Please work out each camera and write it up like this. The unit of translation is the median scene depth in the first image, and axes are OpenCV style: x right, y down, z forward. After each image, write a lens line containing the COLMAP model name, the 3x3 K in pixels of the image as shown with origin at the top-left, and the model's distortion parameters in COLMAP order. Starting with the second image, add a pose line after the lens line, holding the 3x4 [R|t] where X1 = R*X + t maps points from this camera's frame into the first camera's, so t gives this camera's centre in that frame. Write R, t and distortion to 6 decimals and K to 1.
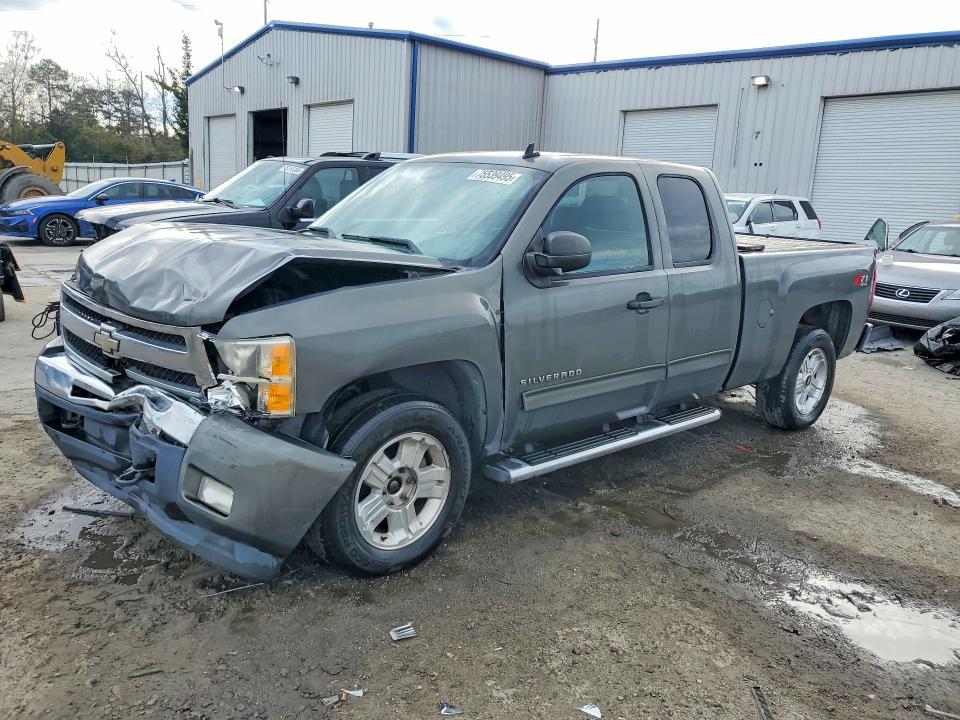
lens RADIAL K [[801.7, 0, 480.0], [0, 801.7, 360.0], [0, 0, 1]] dist [-0.007104, 0.000291]
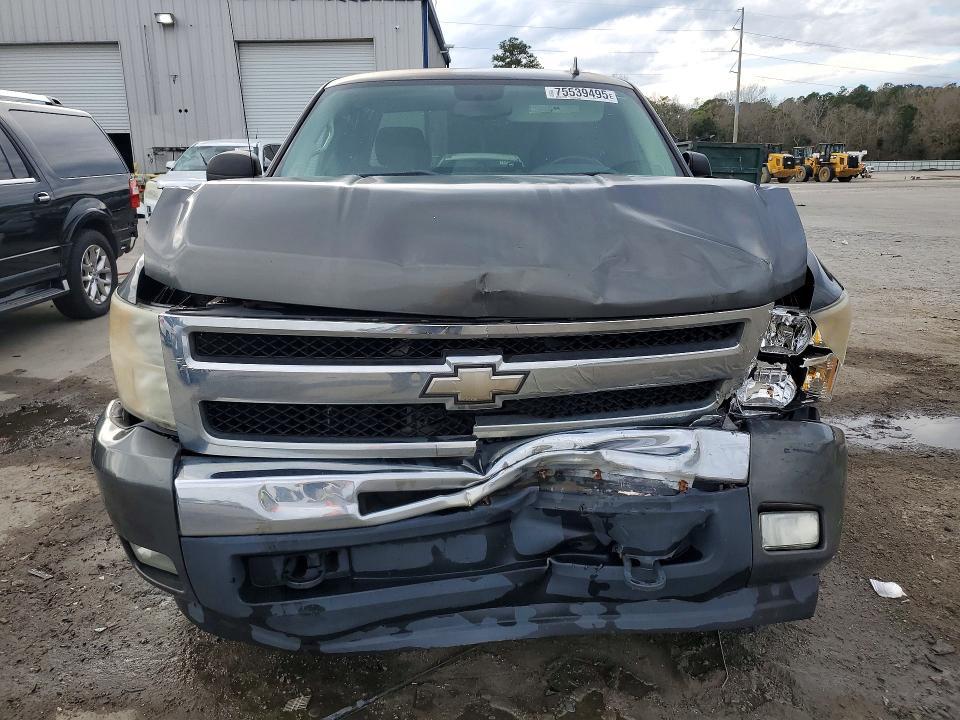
lens RADIAL K [[801.7, 0, 480.0], [0, 801.7, 360.0], [0, 0, 1]] dist [-0.007104, 0.000291]
pose [[0.603822, -0.229154, 0.763471, -0.232245], [0.188417, 0.971677, 0.142629, -0.031330], [-0.774531, 0.057729, 0.629897, 0.168273]]
